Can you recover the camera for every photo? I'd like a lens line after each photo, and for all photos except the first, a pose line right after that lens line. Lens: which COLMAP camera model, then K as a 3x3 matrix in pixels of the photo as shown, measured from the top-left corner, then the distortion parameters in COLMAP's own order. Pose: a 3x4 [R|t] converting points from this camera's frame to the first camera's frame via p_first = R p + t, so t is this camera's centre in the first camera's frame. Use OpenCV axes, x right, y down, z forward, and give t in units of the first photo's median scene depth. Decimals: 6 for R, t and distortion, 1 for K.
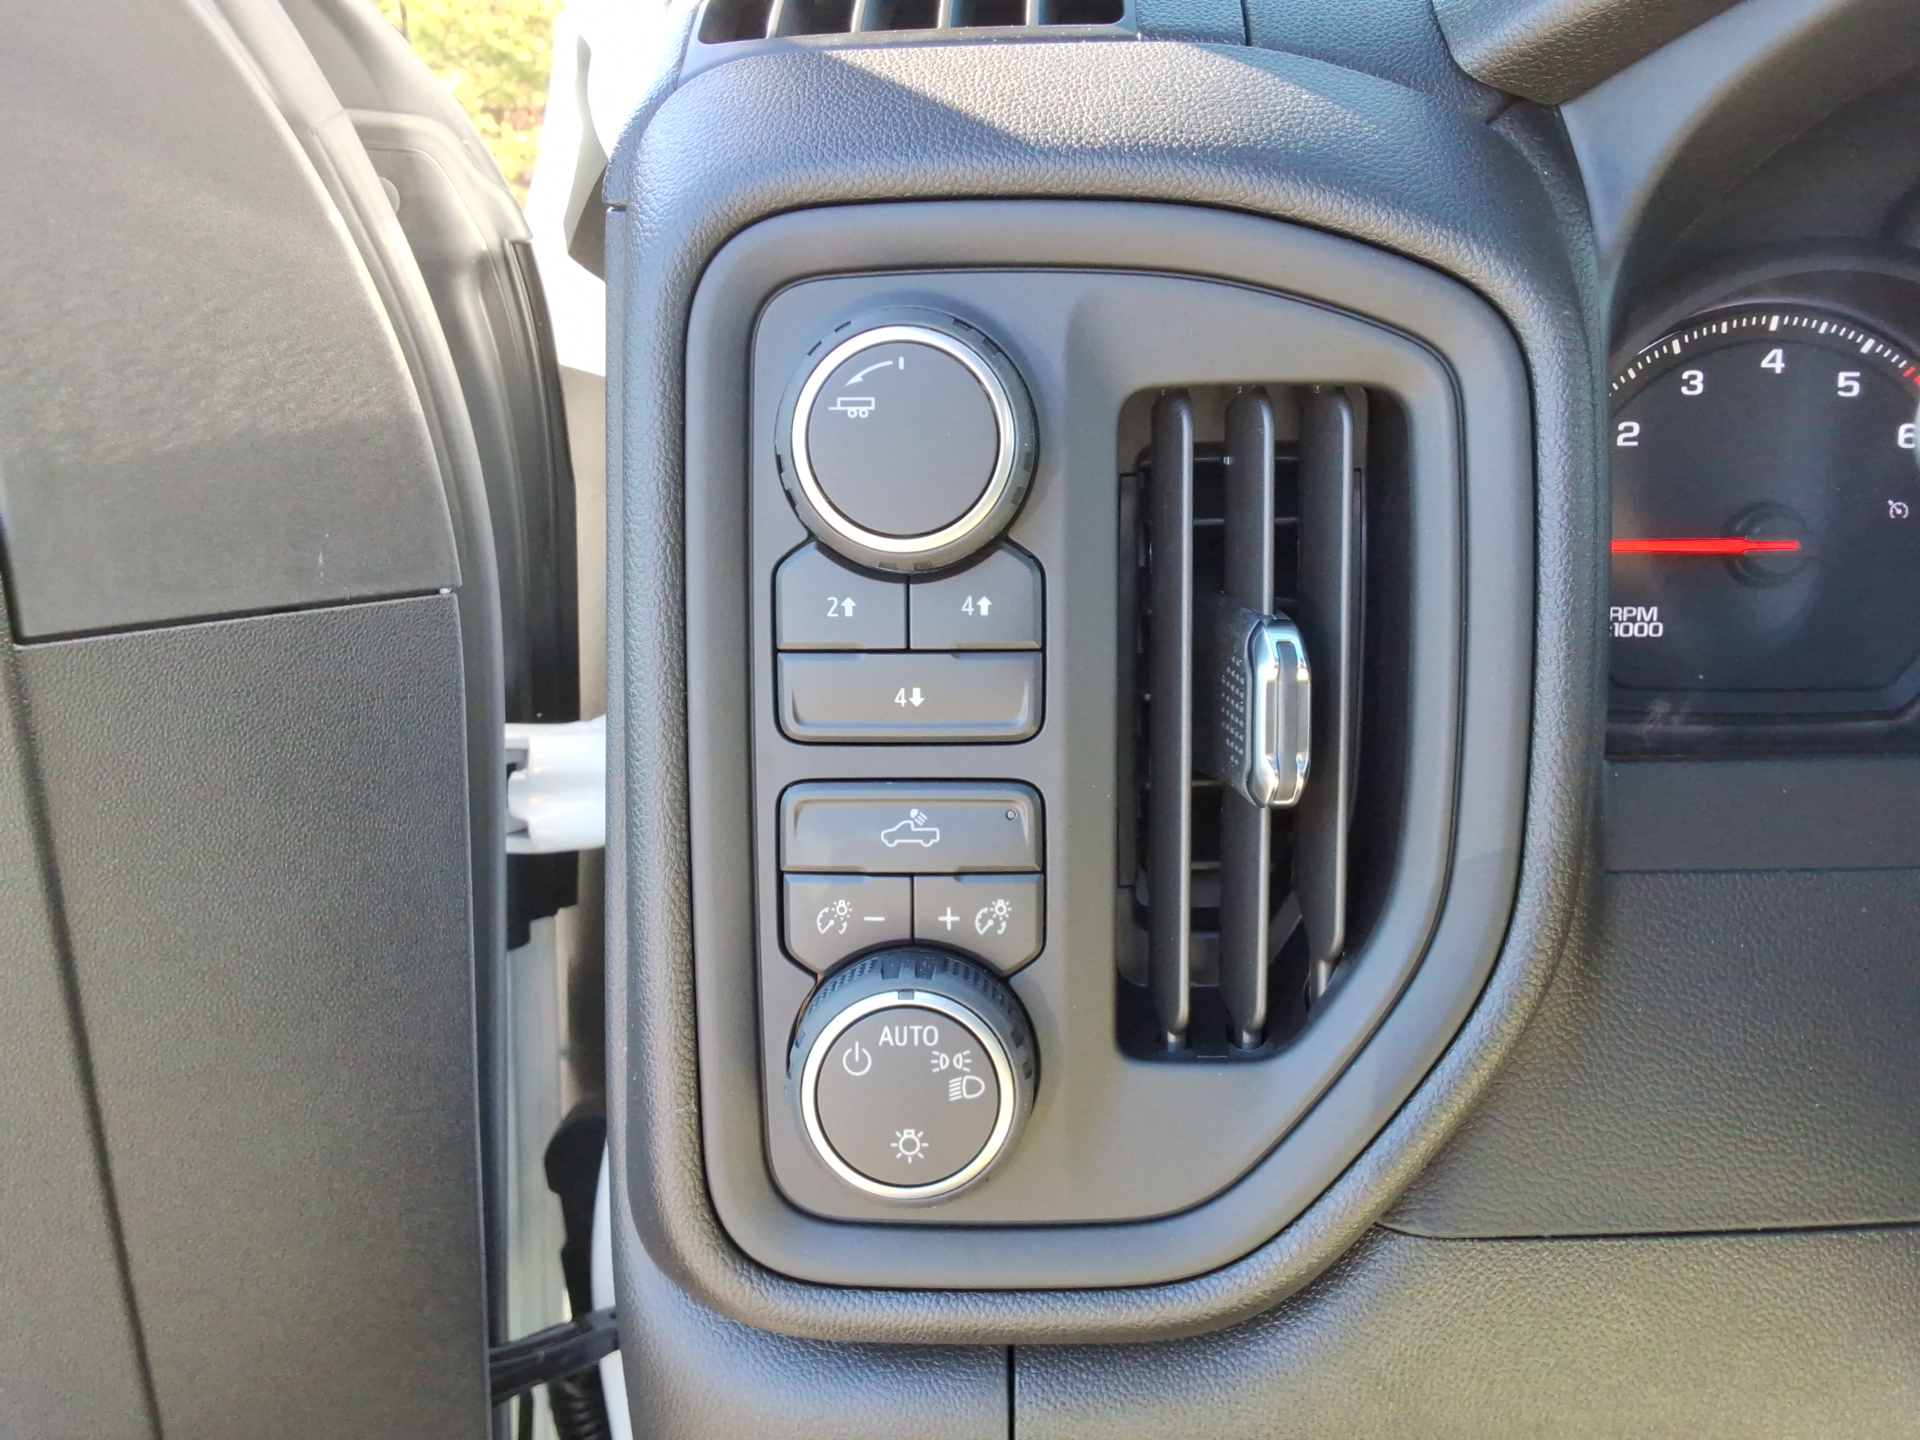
lens RADIAL K [[1544.5, 0, 968.1], [0, 1544.5, 710.0], [0, 0, 1]] dist [0.115009, -0.173725]
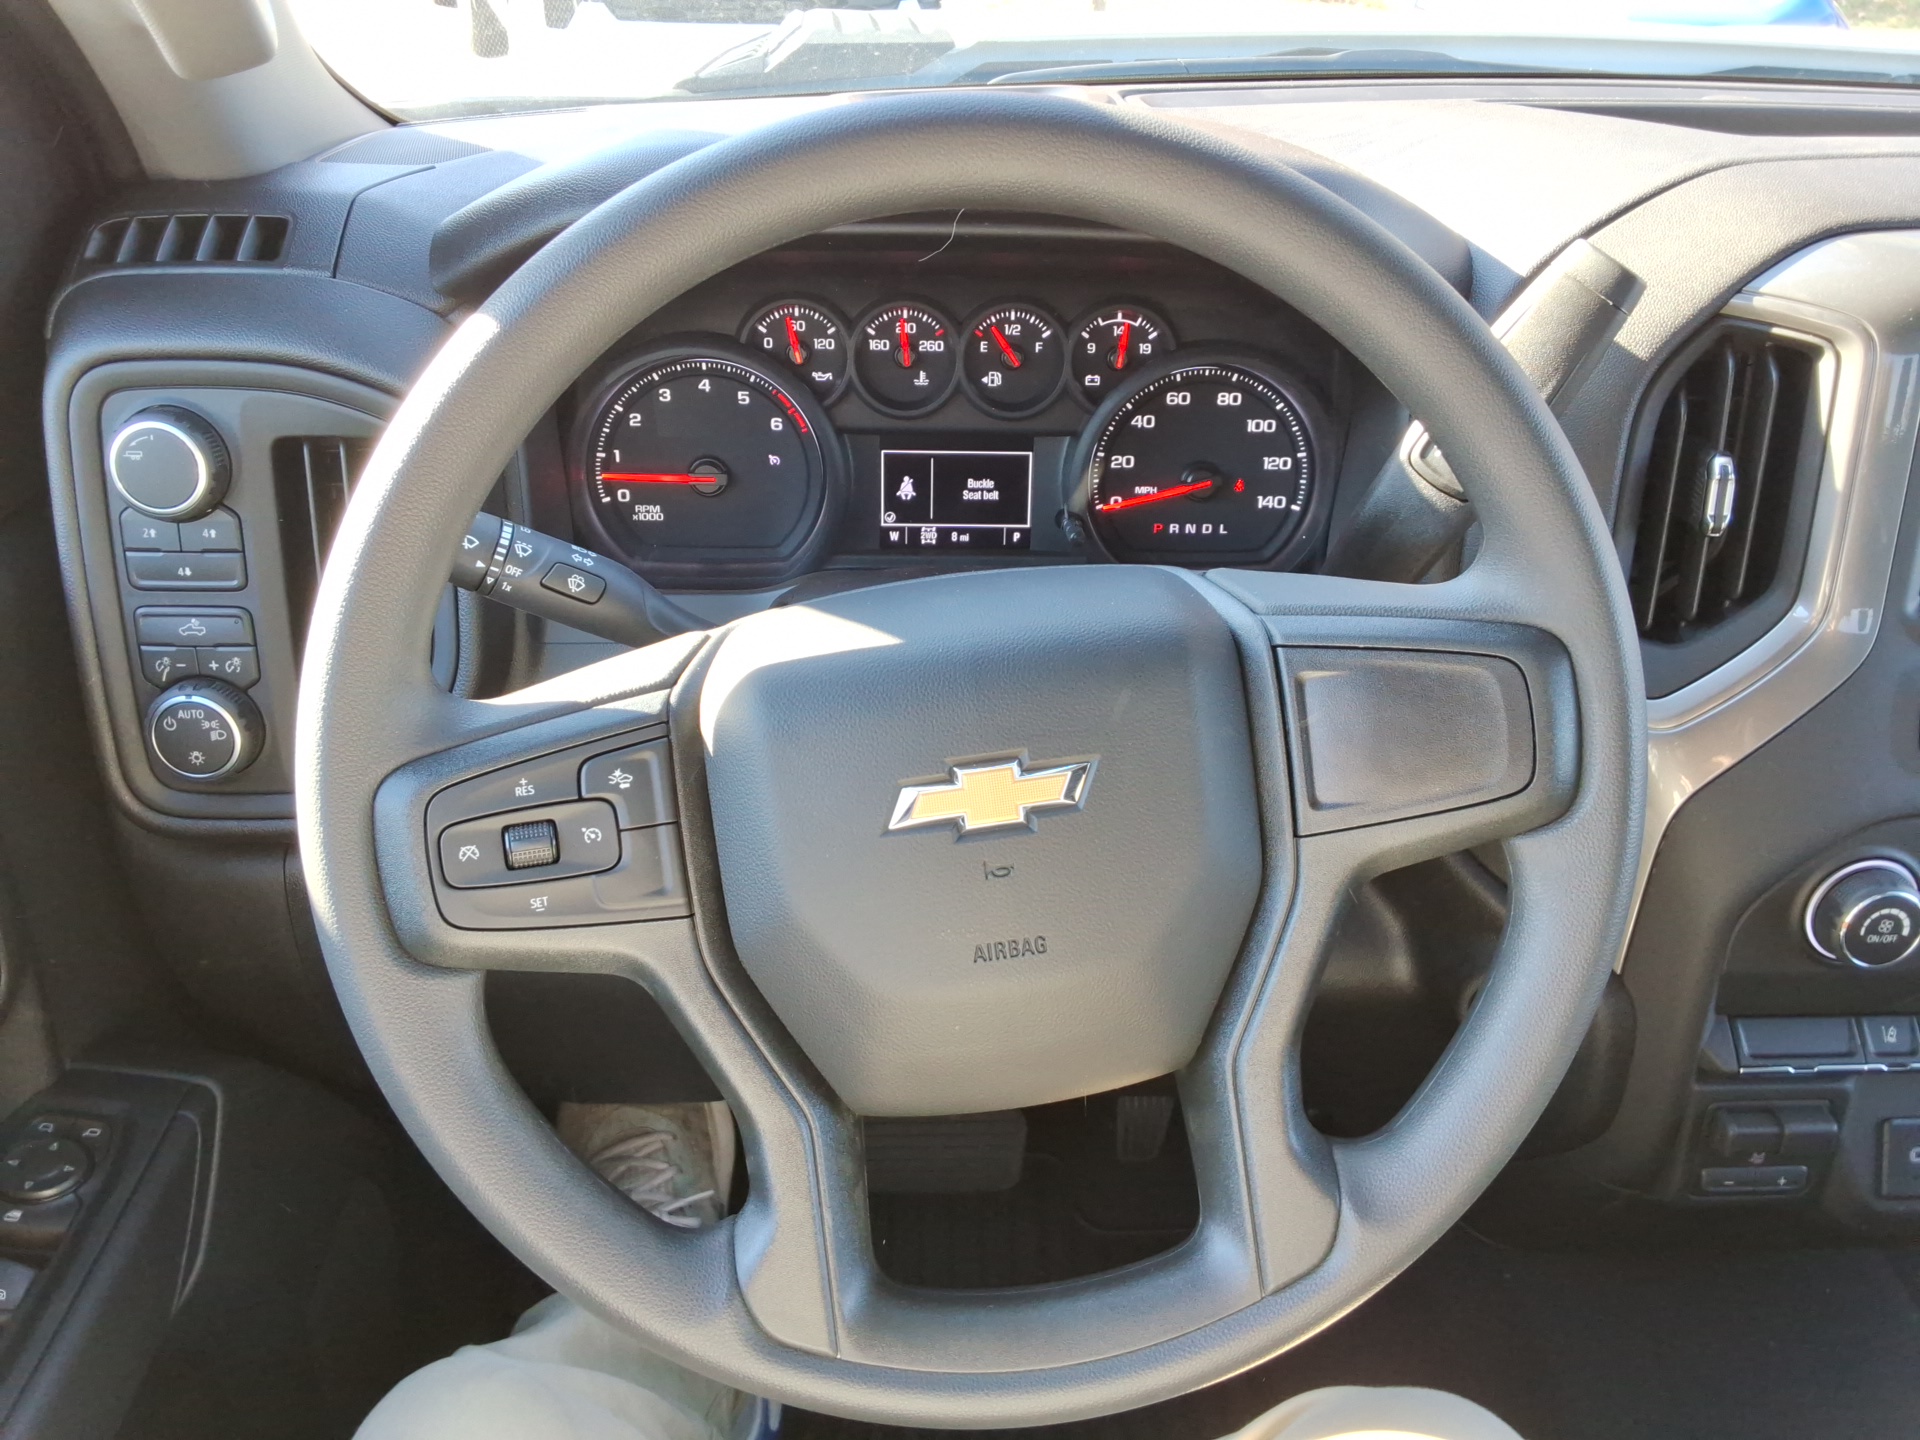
lens RADIAL K [[1544.5, 0, 969.8], [0, 1544.5, 708.2], [0, 0, 1]] dist [0.115009, -0.173725]
pose [[0.997592, 0.003139, 0.069291, 0.713317], [-0.016515, 0.980995, 0.193330, -0.207124], [-0.067367, -0.194009, 0.978684, -1.046008]]
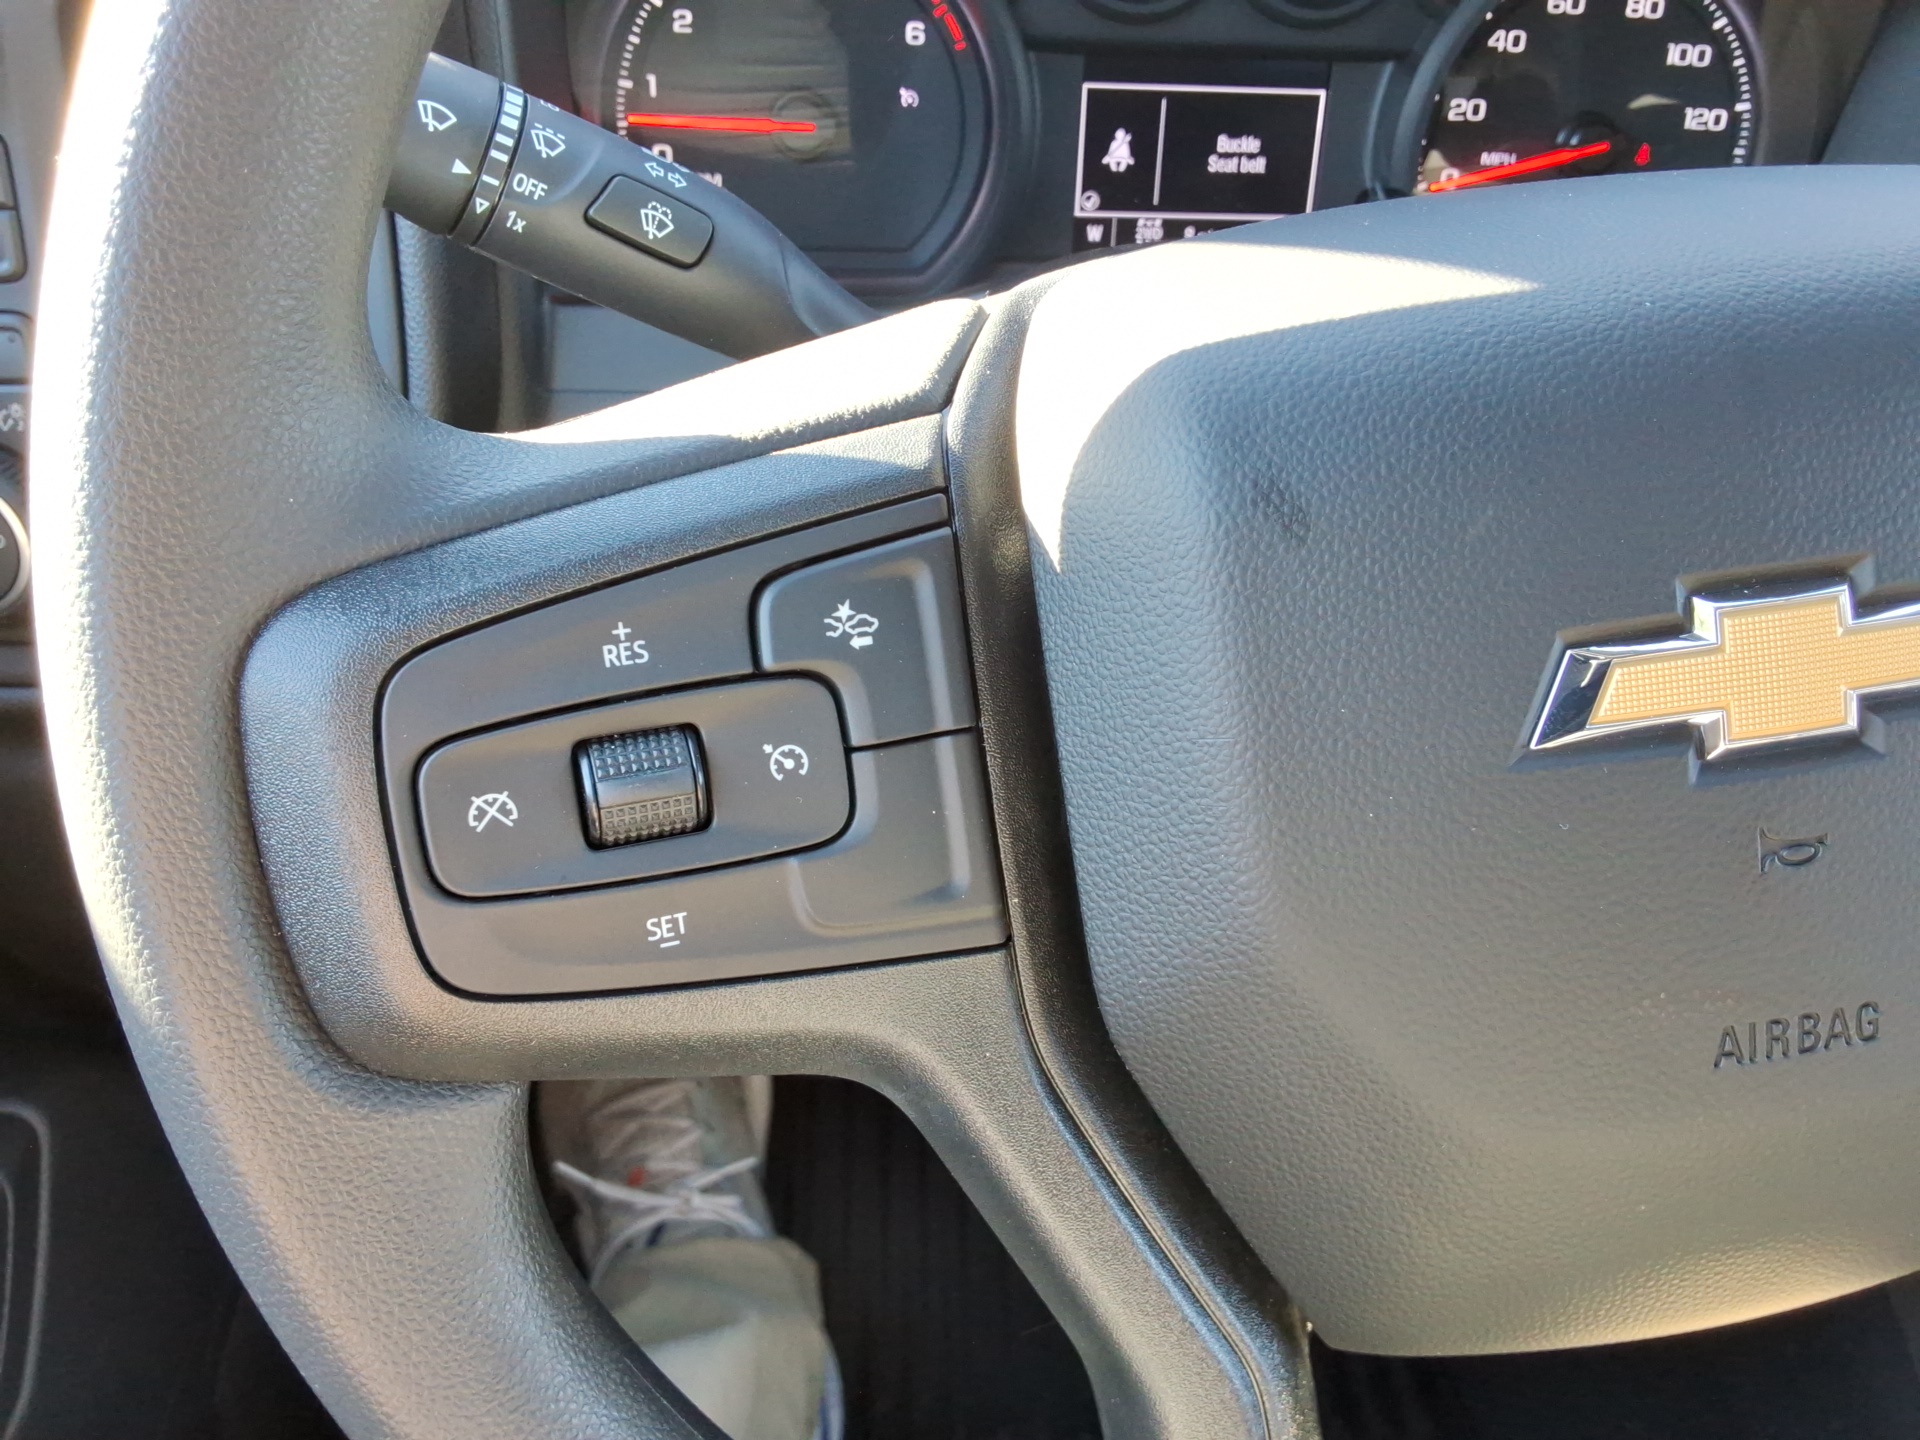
lens RADIAL K [[1544.5, 0, 964.4], [0, 1544.5, 714.0], [0, 0, 1]] dist [0.115009, -0.173725]
pose [[0.993858, -0.005210, 0.110543, 0.501583], [-0.027801, 0.955103, 0.294967, -0.030101], [-0.107117, -0.296228, 0.949092, -0.318707]]
